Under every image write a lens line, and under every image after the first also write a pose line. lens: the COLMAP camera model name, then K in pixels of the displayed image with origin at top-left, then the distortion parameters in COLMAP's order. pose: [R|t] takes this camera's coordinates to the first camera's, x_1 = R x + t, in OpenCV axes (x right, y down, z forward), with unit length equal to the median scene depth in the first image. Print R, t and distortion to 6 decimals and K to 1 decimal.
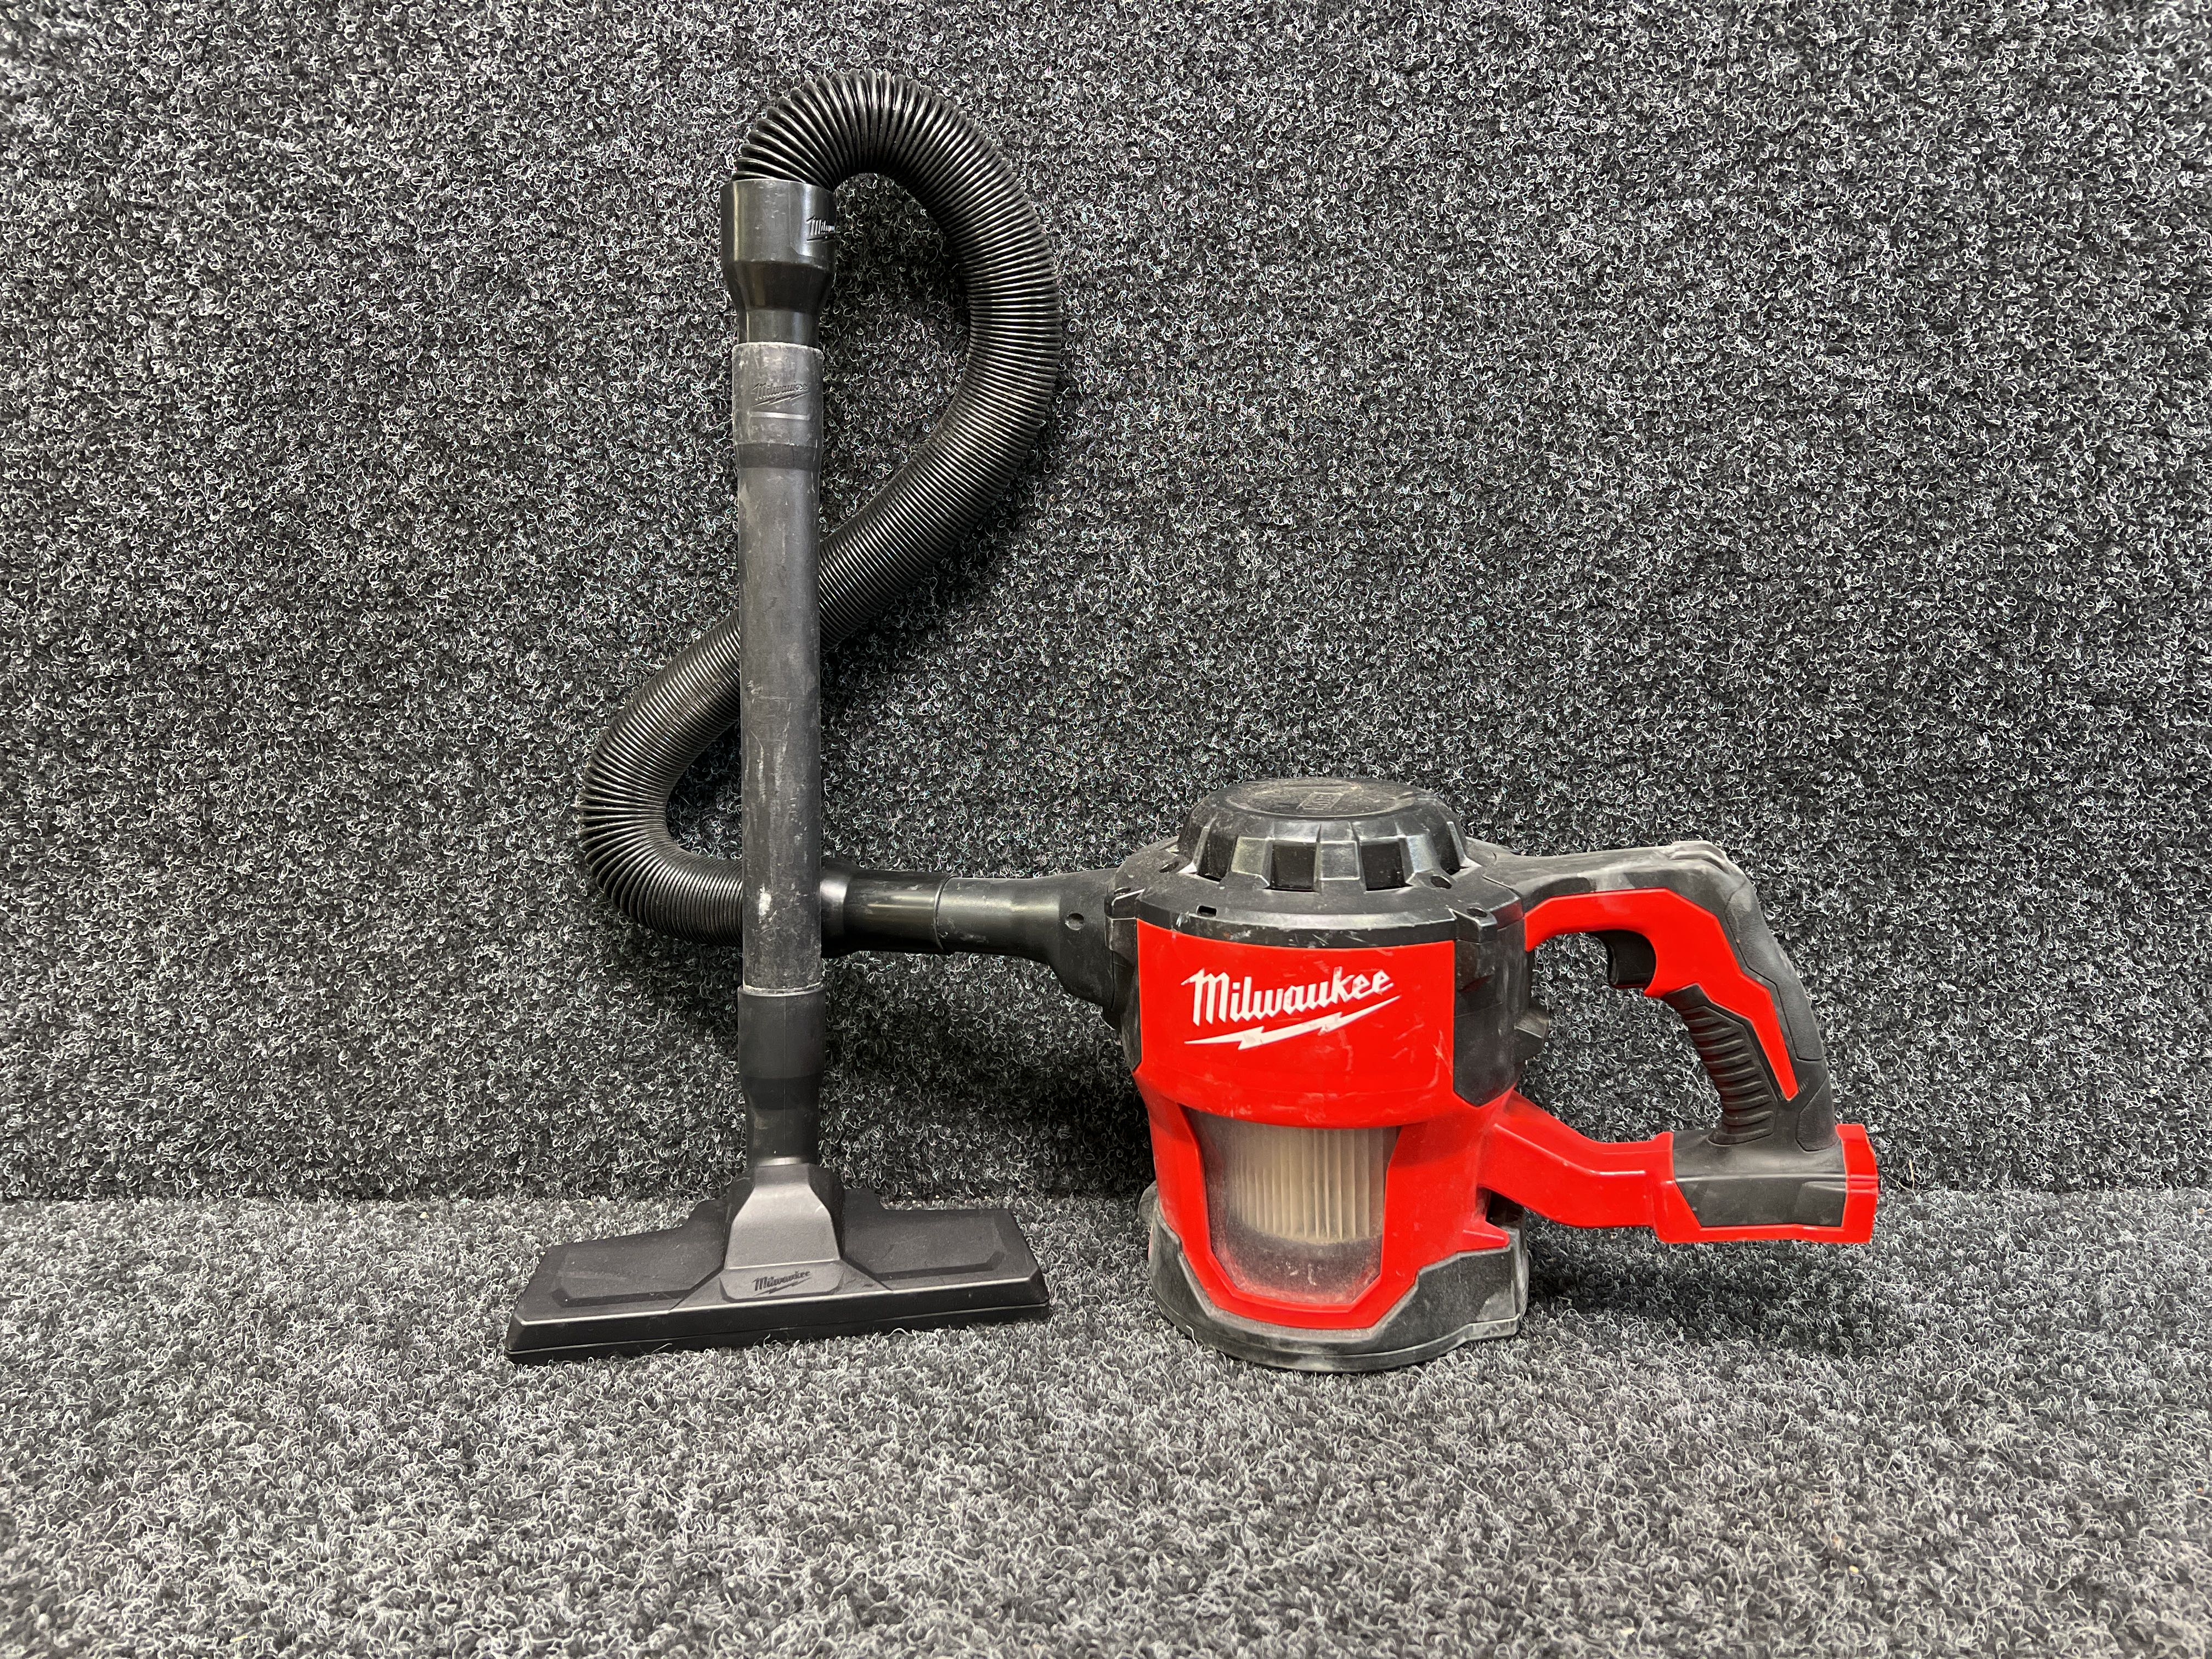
lens RADIAL K [[1710.0, 0, 1113.1], [0, 1710.0, 843.8], [0, 0, 1]] dist [0.000922, -0.002543]
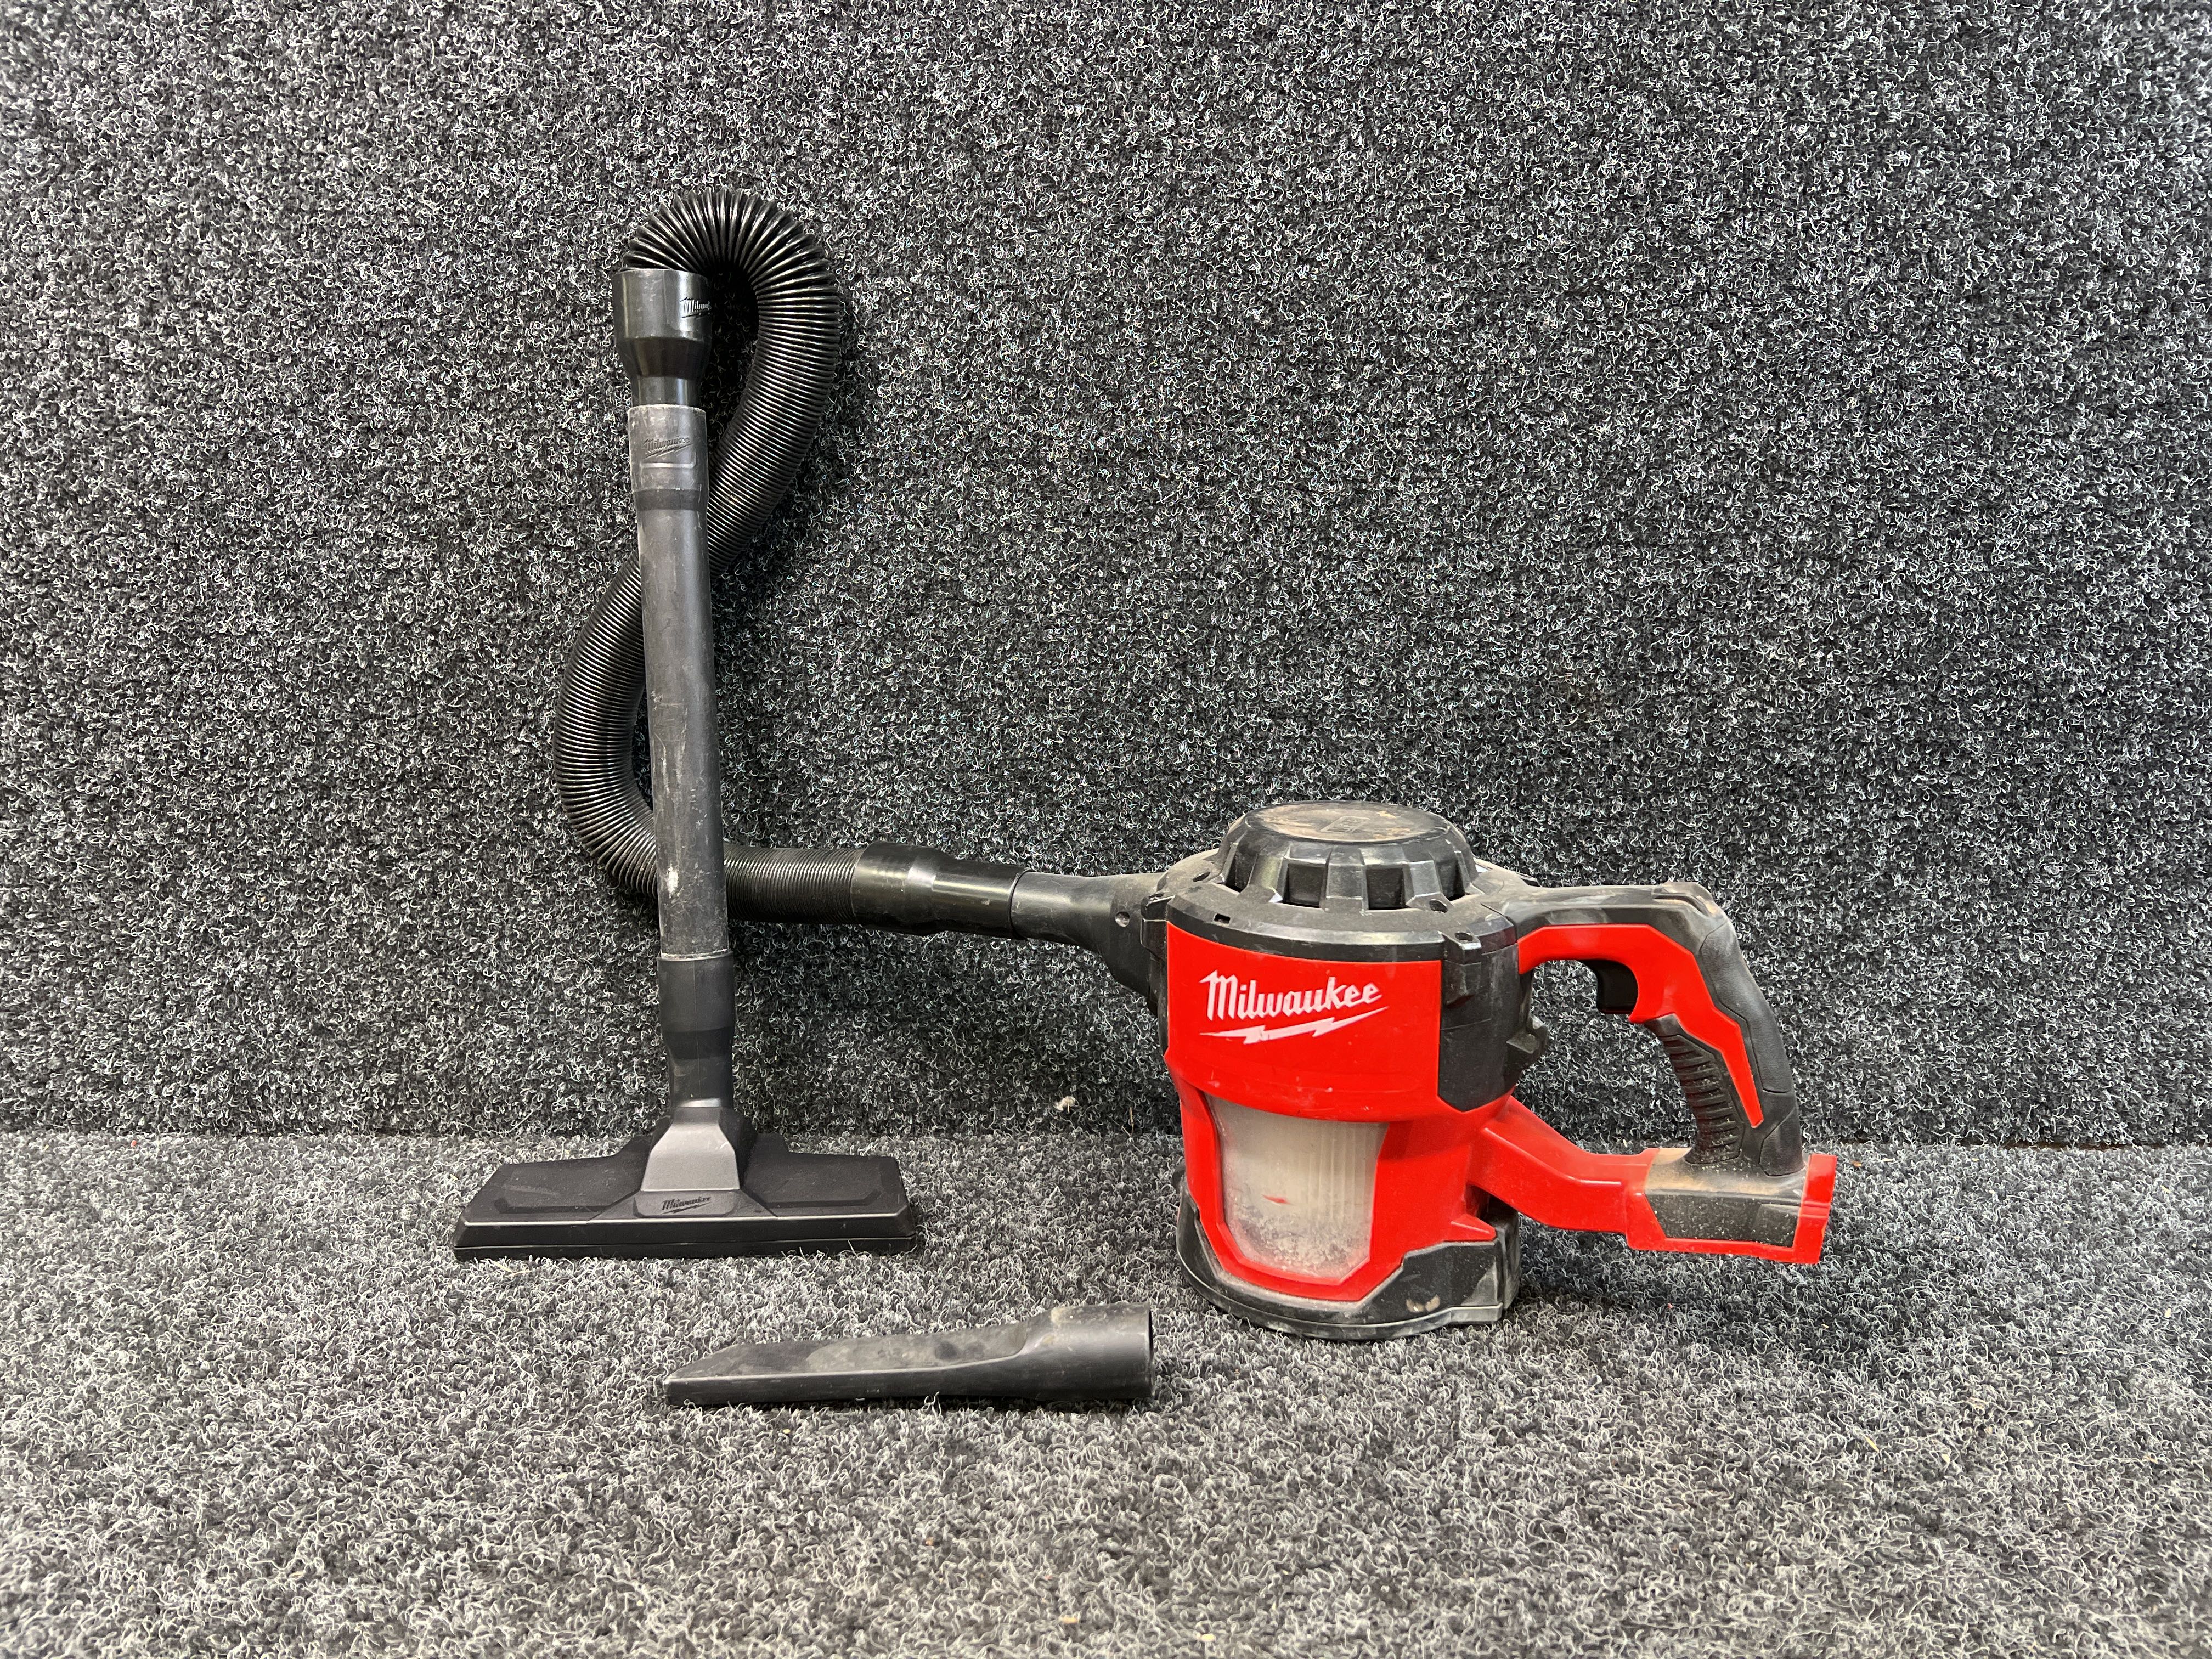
lens RADIAL K [[1703.6, 0, 1115.9], [0, 1703.6, 840.1], [0, 0, 1]] dist [0.003836, -0.004785]
pose [[0.998727, 0.015148, 0.048115, 0.429464], [-0.015461, 0.999862, 0.006147, -0.003970], [-0.048015, -0.006883, 0.998823, -0.161003]]
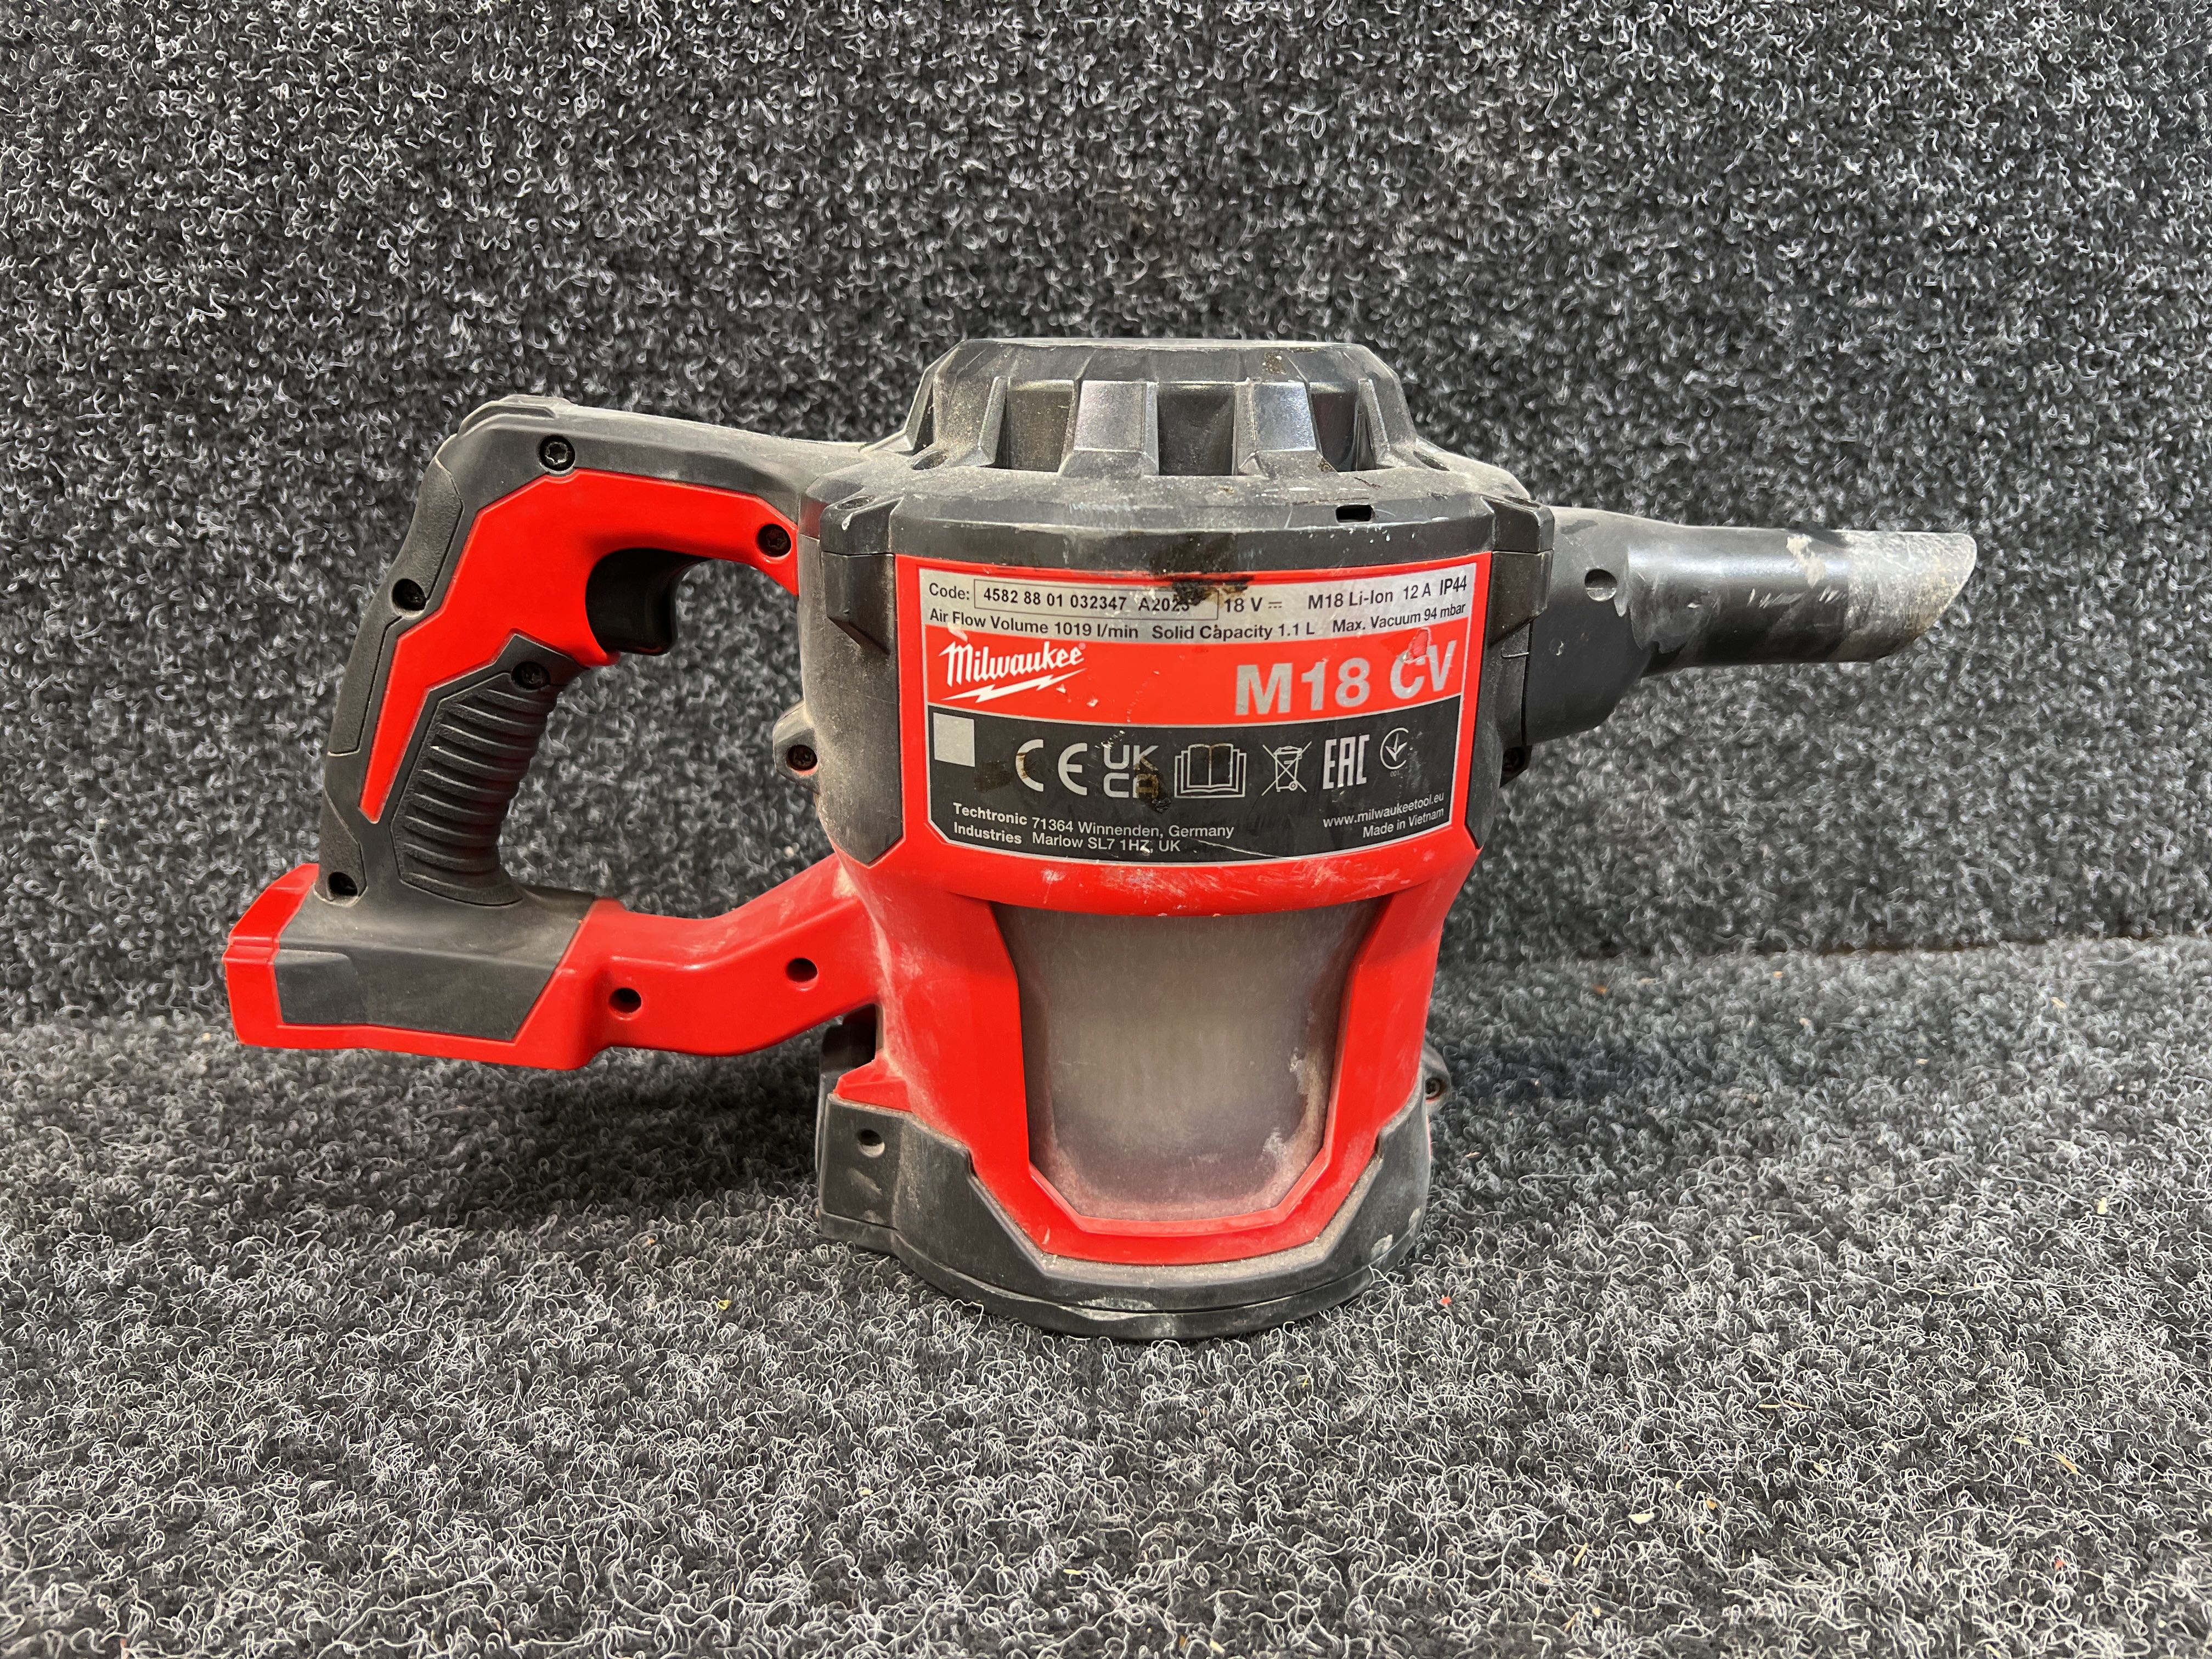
lens RADIAL K [[1816.0, 0, 1097.1], [0, 1816.0, 857.5], [0, 0, 1]] dist [0.003618, 0.002939]
pose [[0.984187, -0.031065, 0.174387, 0.650438], [0.015278, 0.995720, 0.091149, 0.087194], [-0.176472, -0.087043, 0.980450, 0.261641]]
